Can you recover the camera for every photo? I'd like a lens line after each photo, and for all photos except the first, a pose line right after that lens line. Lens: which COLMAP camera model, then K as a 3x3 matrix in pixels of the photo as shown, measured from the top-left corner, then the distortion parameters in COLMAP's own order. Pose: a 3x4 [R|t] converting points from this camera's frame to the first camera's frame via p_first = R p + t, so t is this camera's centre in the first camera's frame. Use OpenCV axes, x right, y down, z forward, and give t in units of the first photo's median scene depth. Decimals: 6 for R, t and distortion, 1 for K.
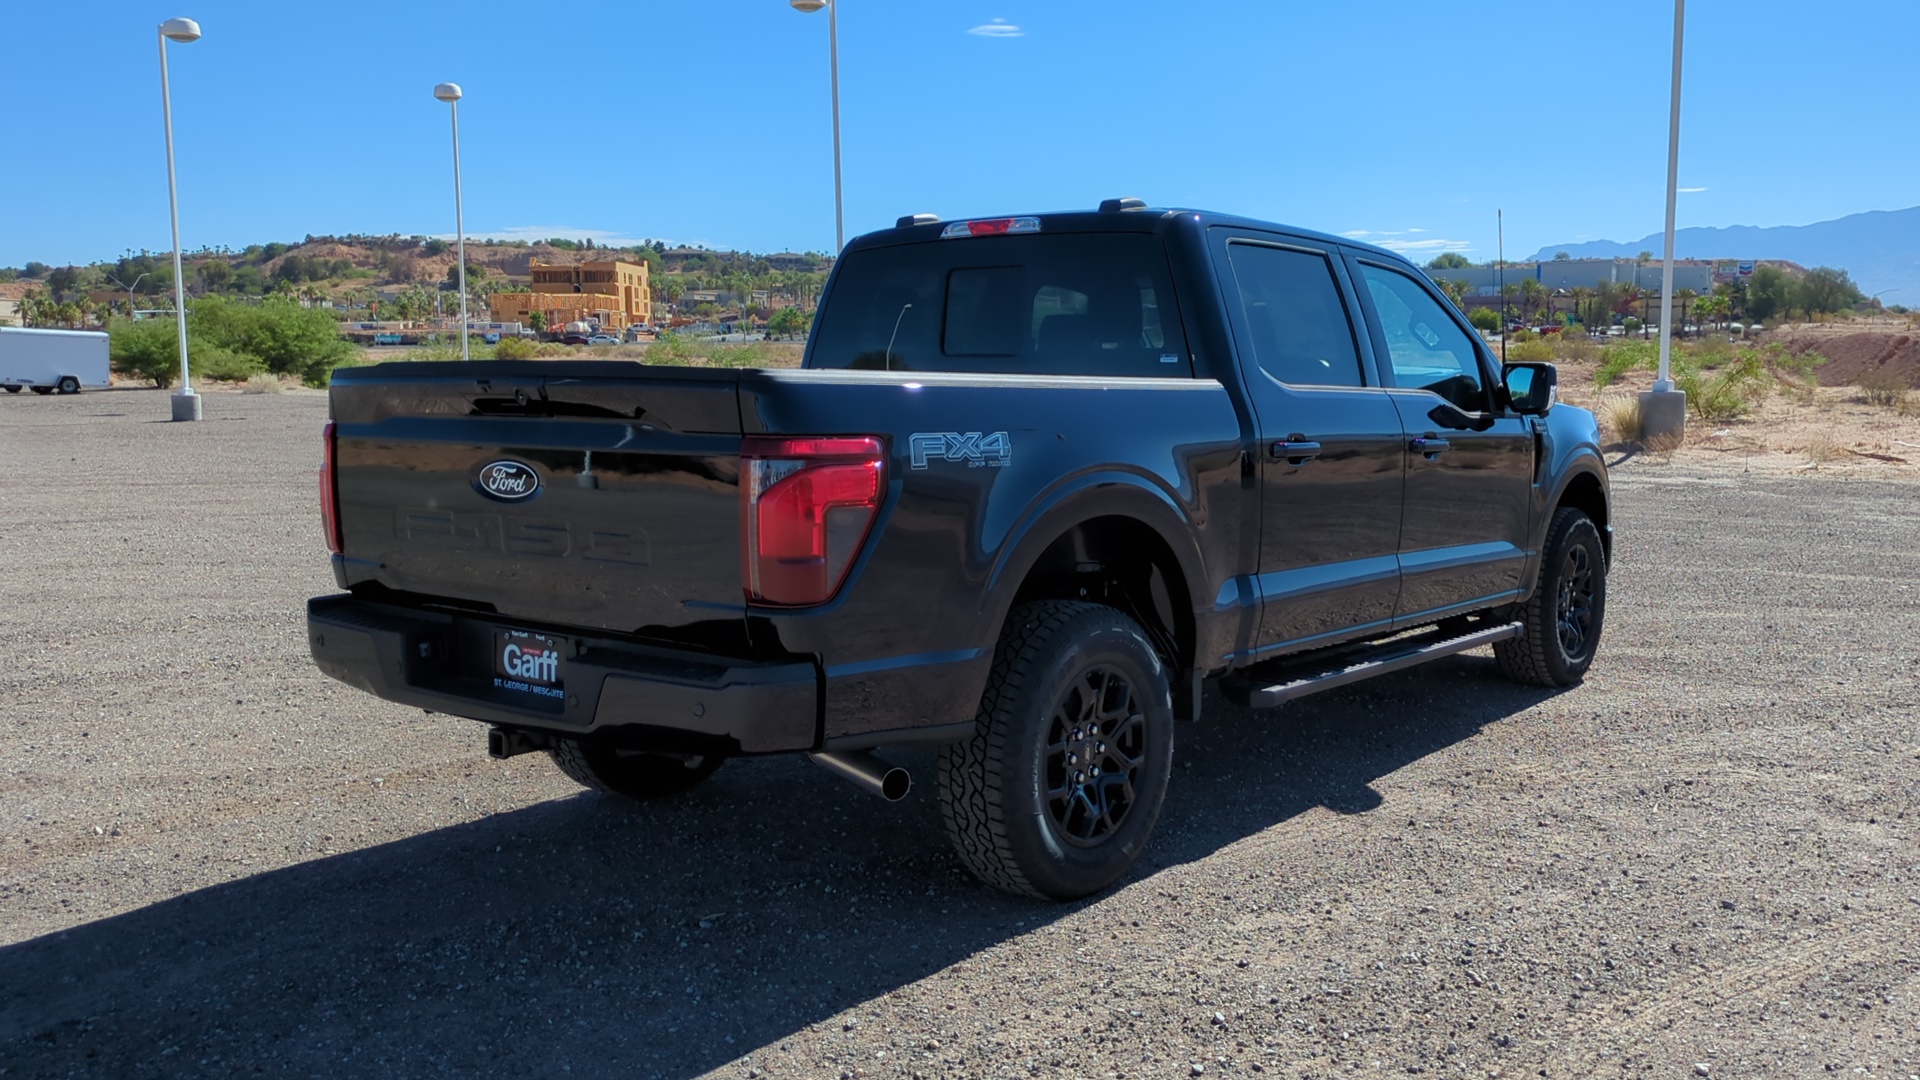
lens RADIAL K [[1682.0, 0, 970.9], [0, 1682.0, 549.9], [0, 0, 1]] dist [0.062127, -0.076908]
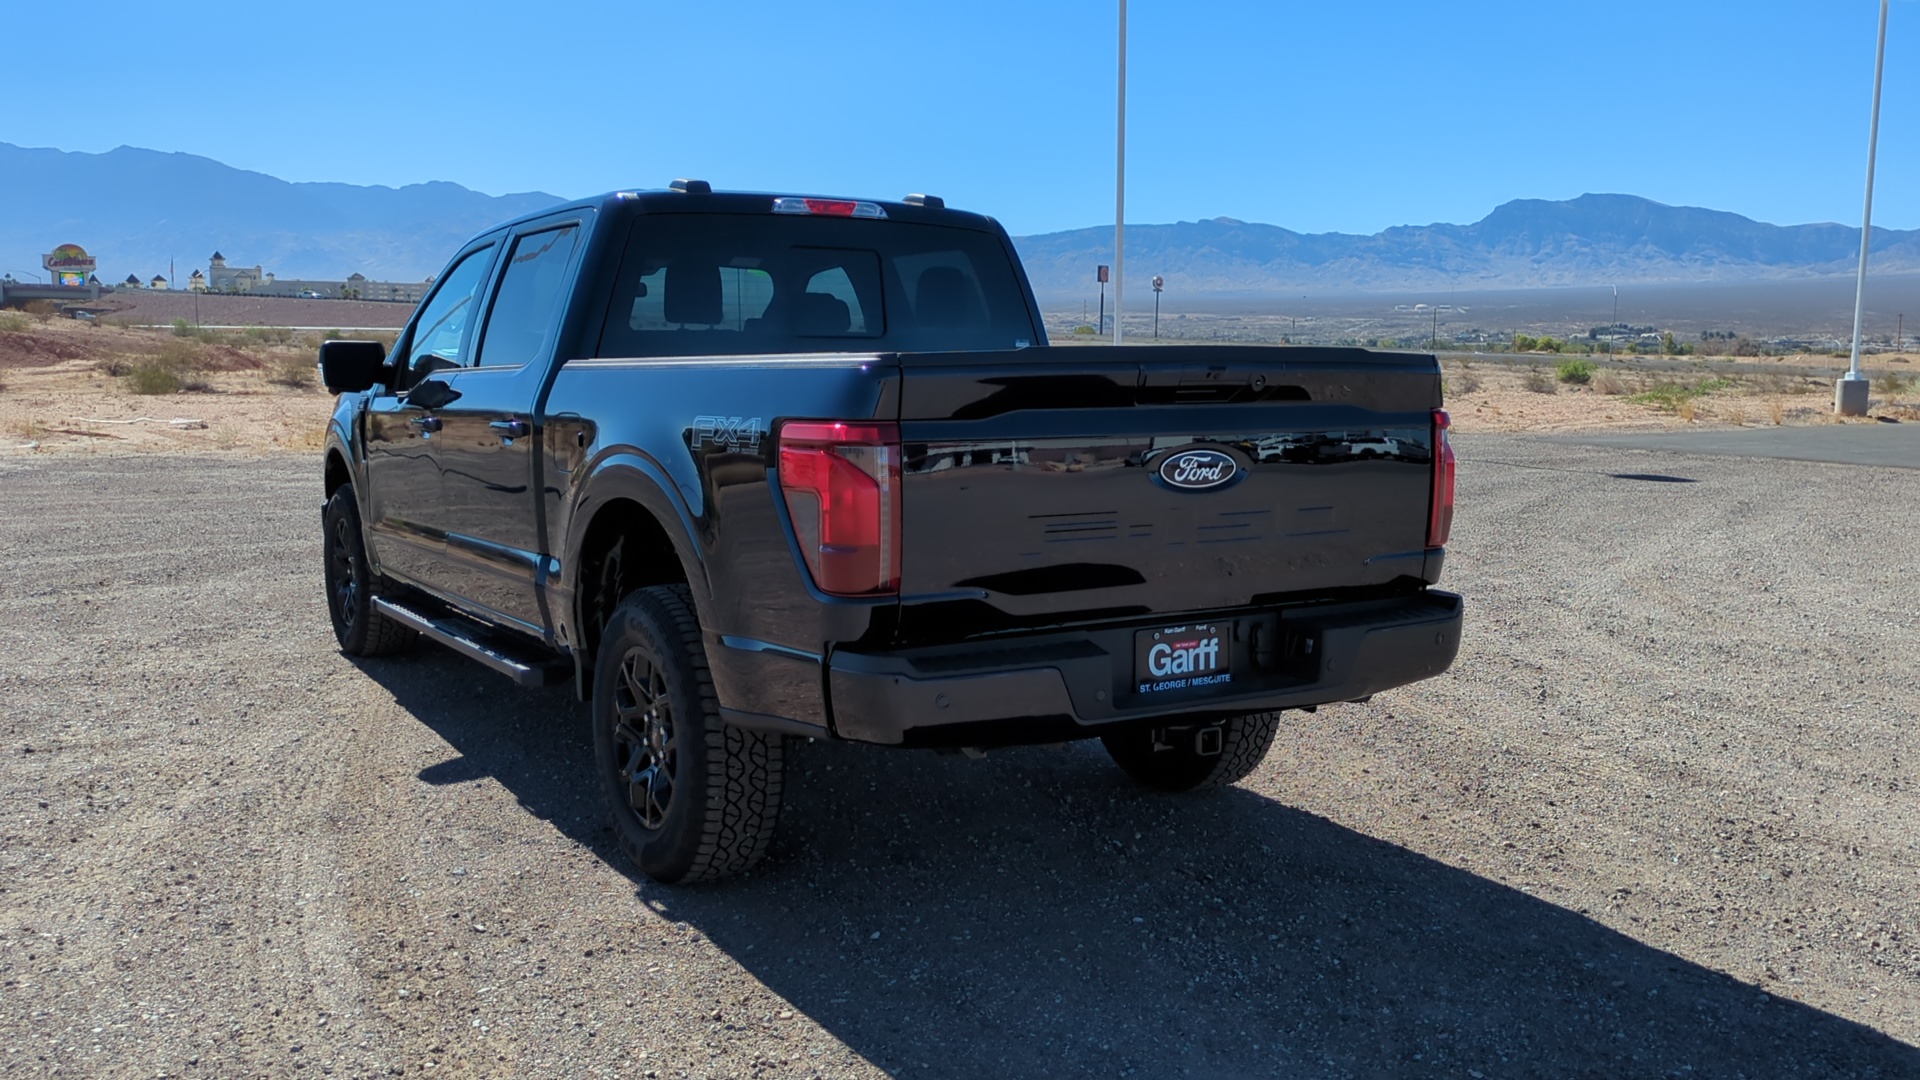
lens RADIAL K [[1682.0, 0, 1000.3], [0, 1682.0, 554.1], [0, 0, 1]] dist [0.062127, -0.076908]
pose [[0.297602, -0.111068, 0.948207, -0.401499], [0.094810, 0.991738, 0.086410, -0.028566], [-0.949971, 0.064184, 0.305674, 0.266915]]
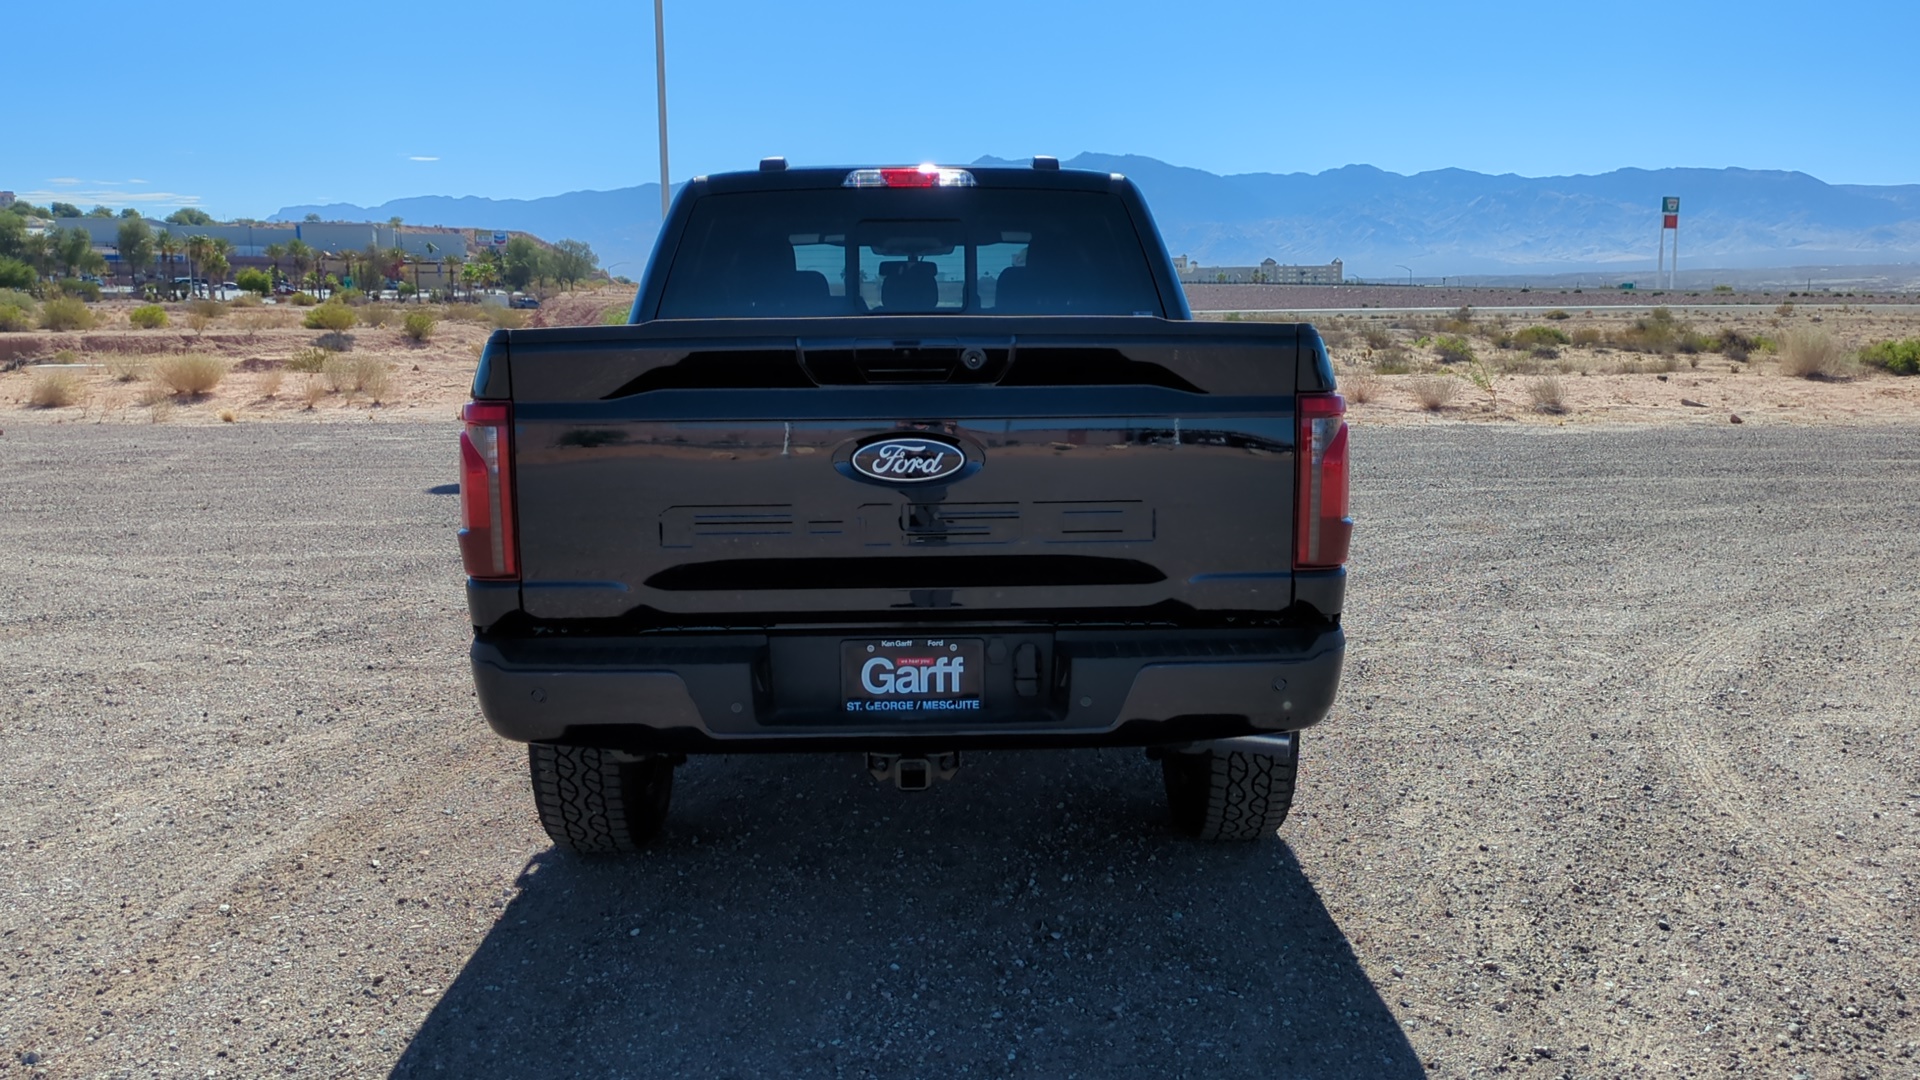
lens RADIAL K [[1682.0, 0, 979.3], [0, 1682.0, 541.4], [0, 0, 1]] dist [0.062127, -0.076908]
pose [[0.750708, -0.086156, 0.654992, -0.260950], [0.075793, 0.996145, 0.044162, -0.011626], [-0.656272, 0.016491, 0.754344, 0.113571]]
